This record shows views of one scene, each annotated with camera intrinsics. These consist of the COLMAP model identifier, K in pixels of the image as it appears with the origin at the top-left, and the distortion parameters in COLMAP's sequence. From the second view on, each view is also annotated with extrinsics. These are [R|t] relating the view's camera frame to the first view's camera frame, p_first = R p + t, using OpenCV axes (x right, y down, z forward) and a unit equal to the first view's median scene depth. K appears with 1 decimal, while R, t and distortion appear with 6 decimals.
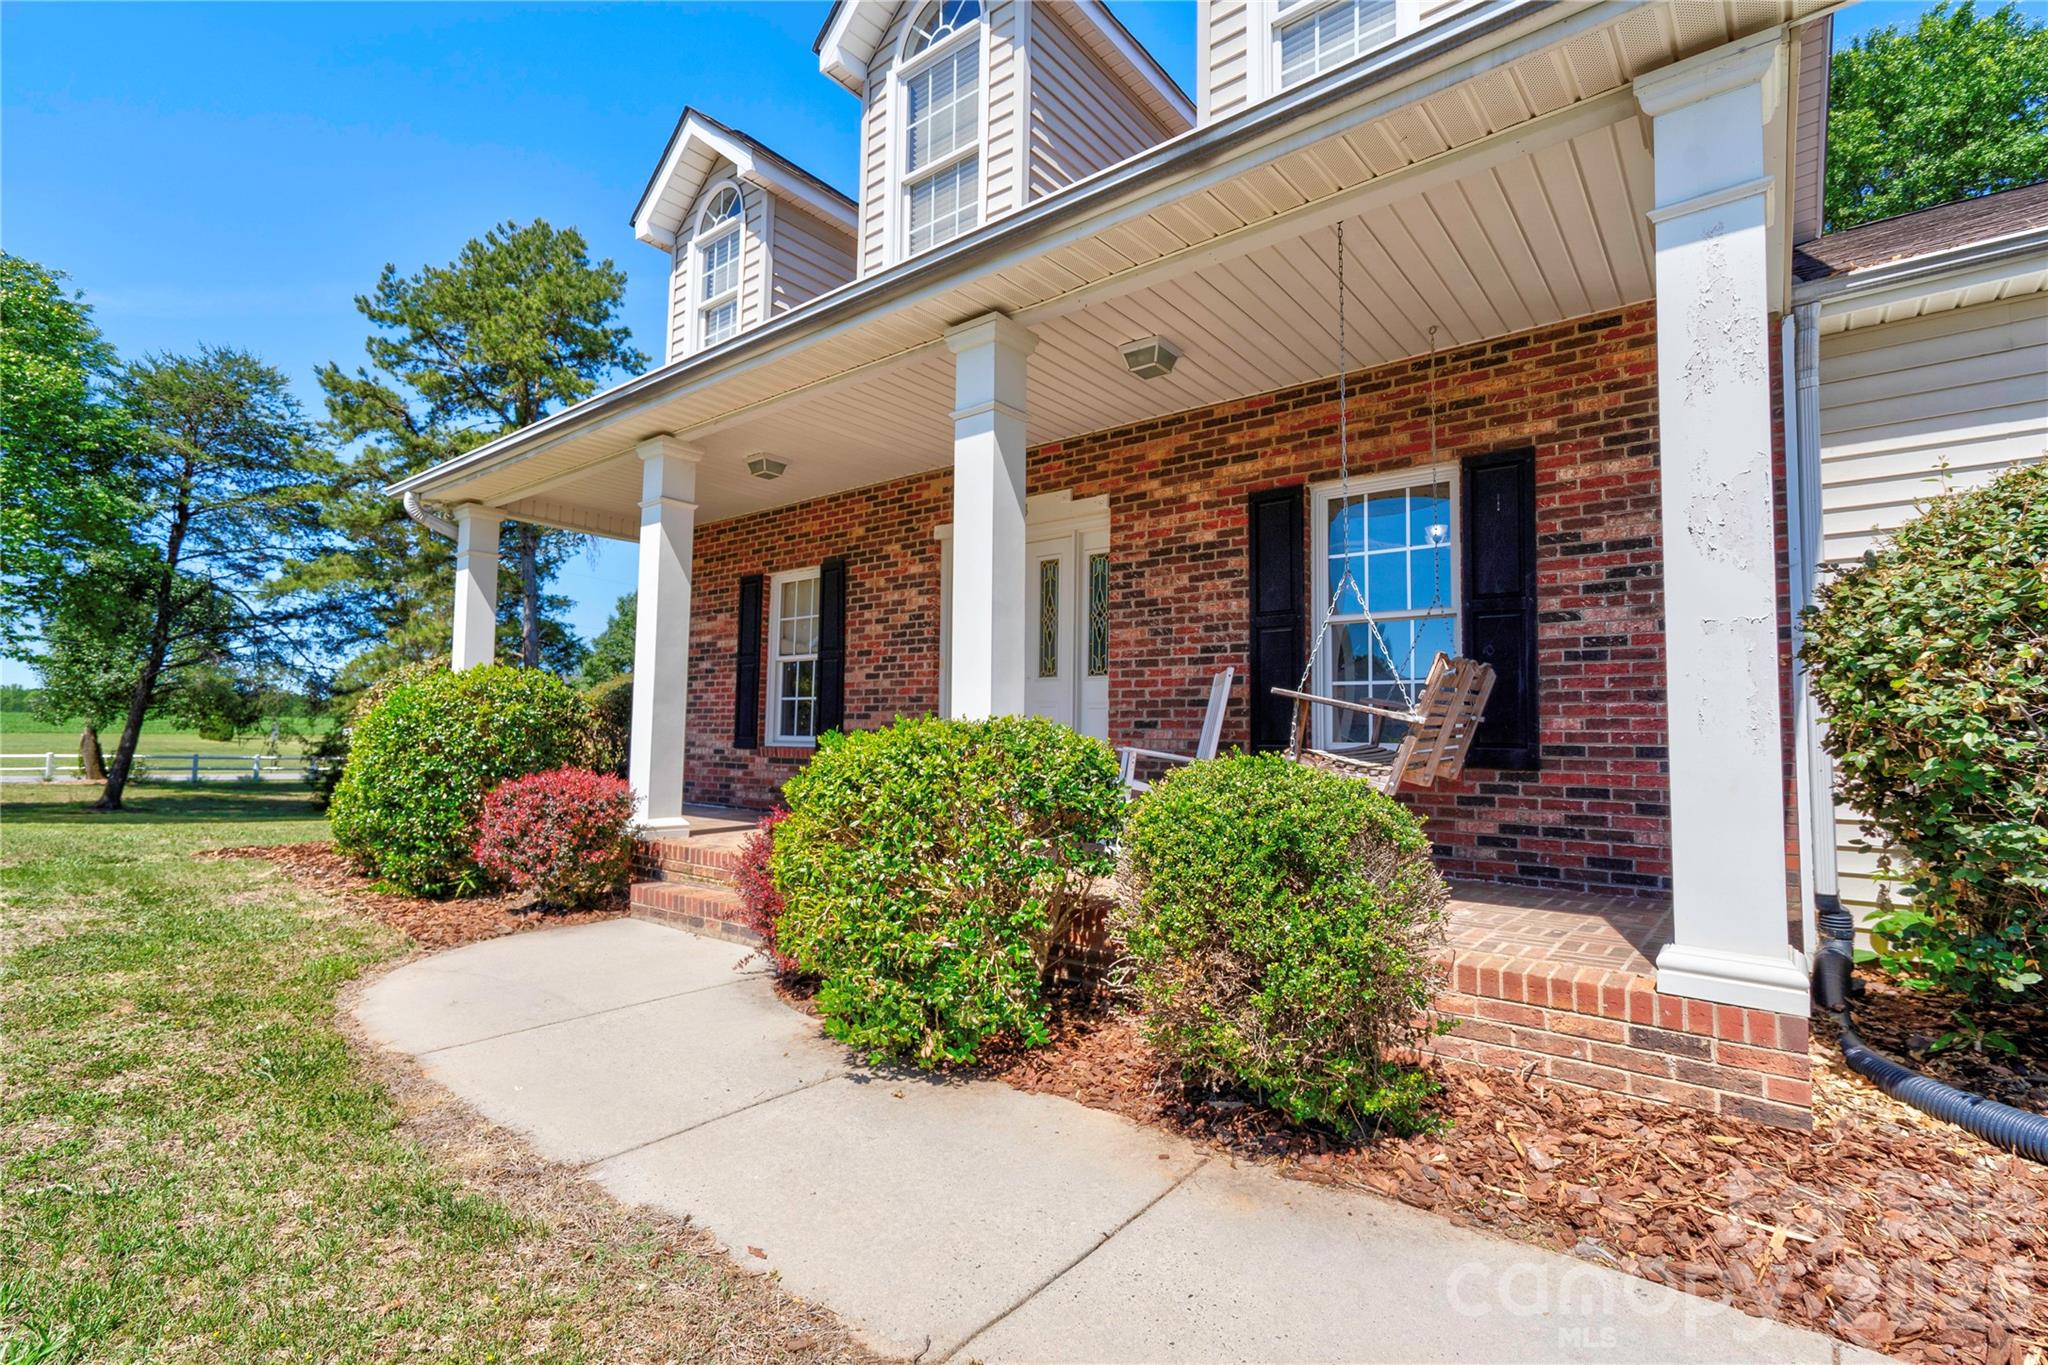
lens RADIAL K [[935.3, 0, 1014.1], [0, 935.3, 679.6], [0, 0, 1]] dist [-0.009304, 0.015674]
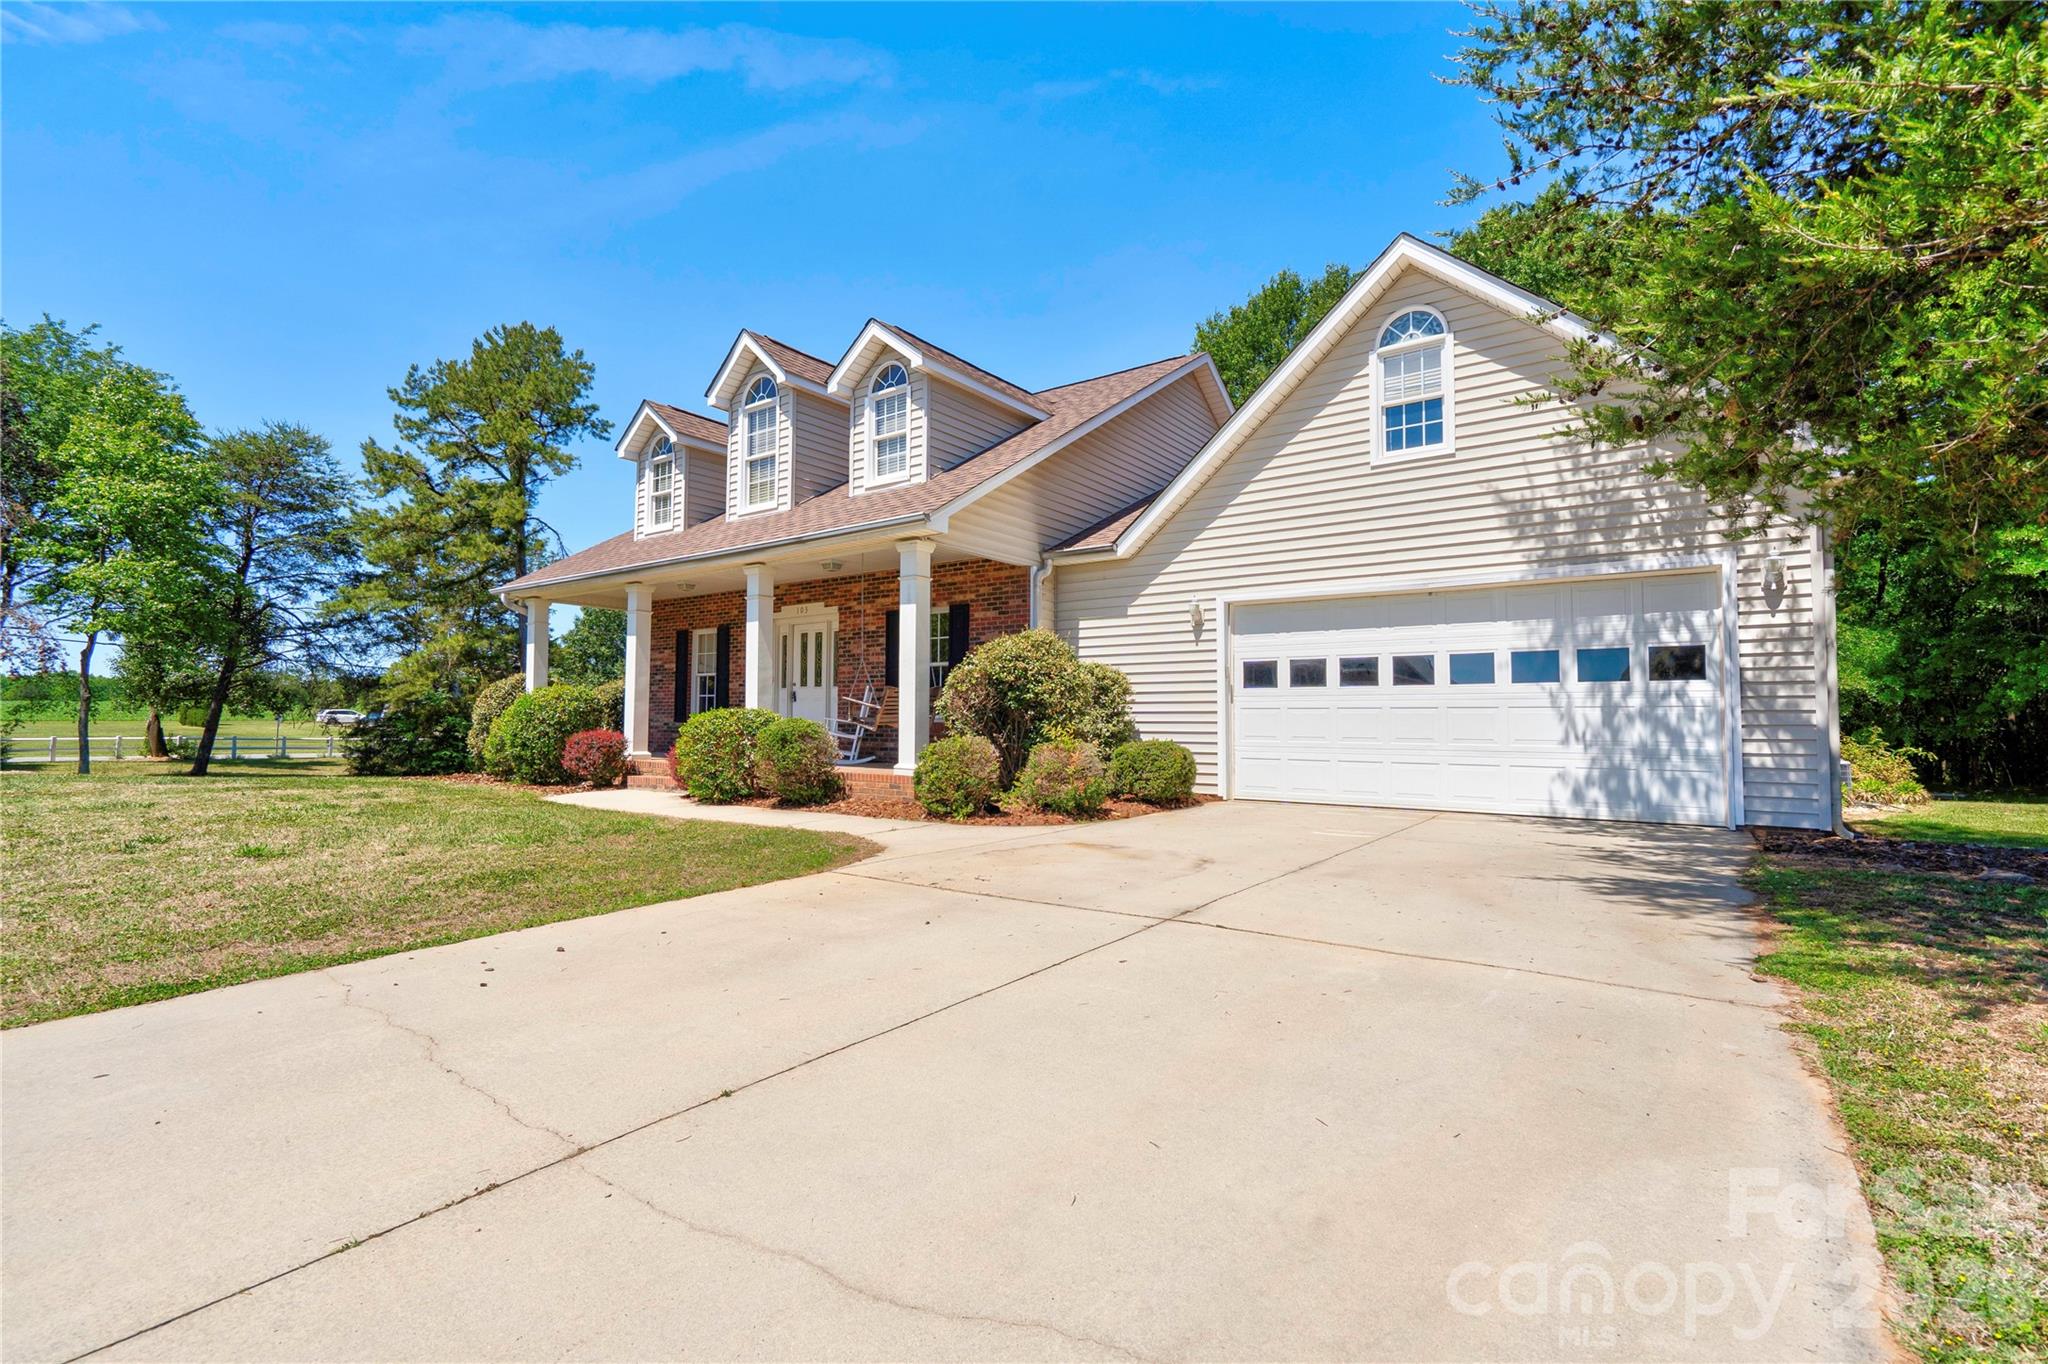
lens RADIAL K [[893.5, 0, 998.5], [0, 893.5, 680.2], [0, 0, 1]] dist [-0.000081, 0.012987]
pose [[0.999197, -0.009253, 0.038972, 0.416313], [0.008363, 0.999702, 0.022925, -0.068100], [-0.039172, -0.022581, 0.998977, -1.210520]]
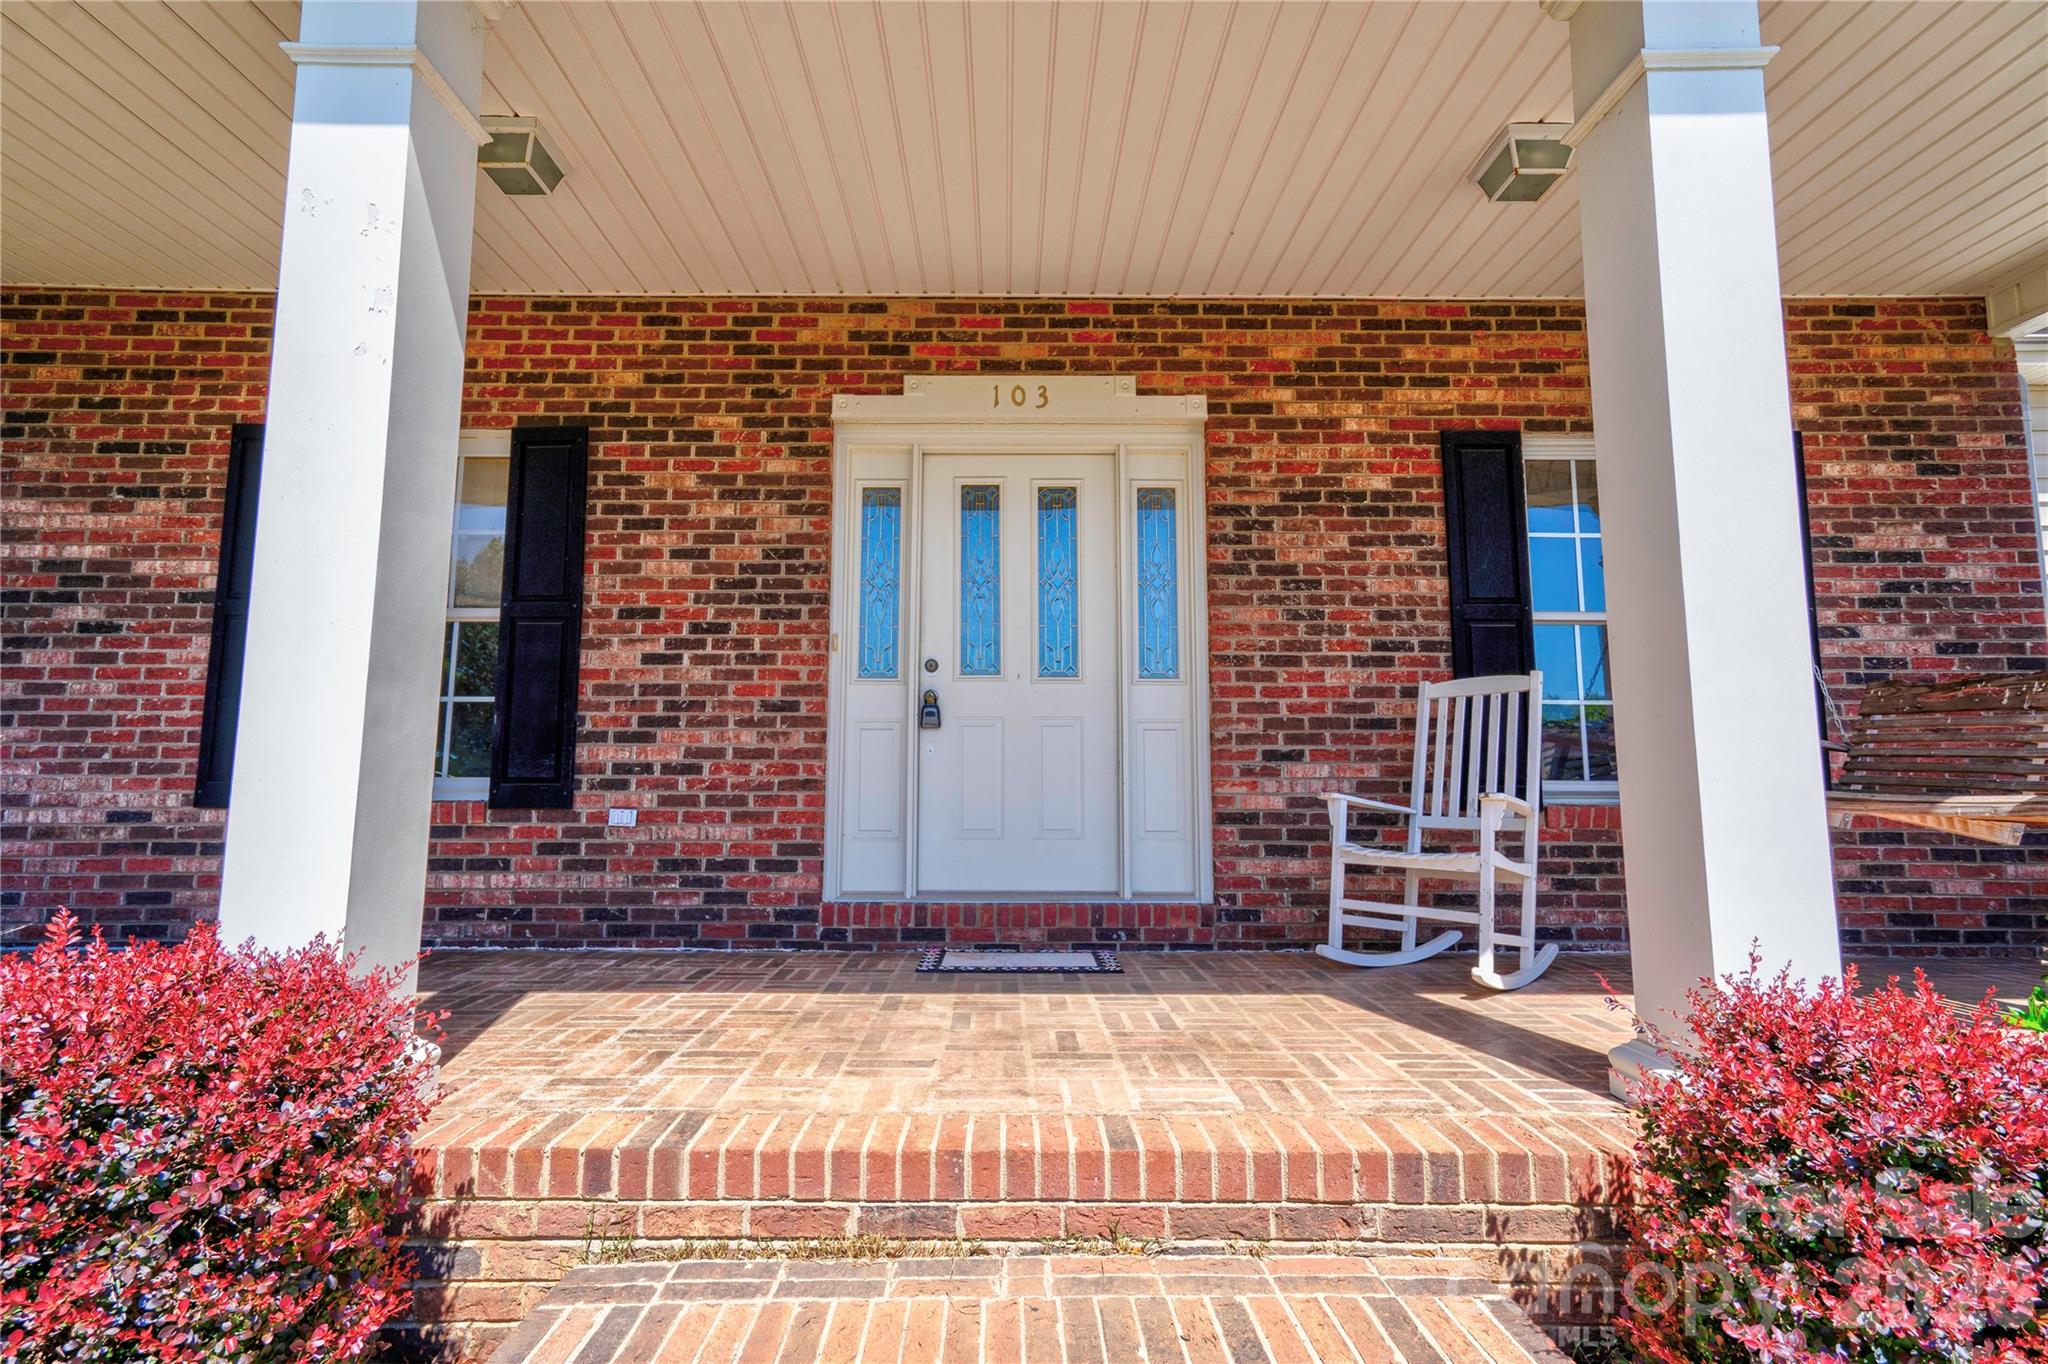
lens RADIAL K [[935.3, 0, 1014.1], [0, 935.3, 679.1], [0, 0, 1]] dist [-0.009304, 0.015674]
pose [[0.776405, 0.056174, 0.627726, -0.407749], [-0.033883, 0.998300, -0.047427, 0.031902], [-0.629323, 0.015553, 0.776988, 0.607968]]
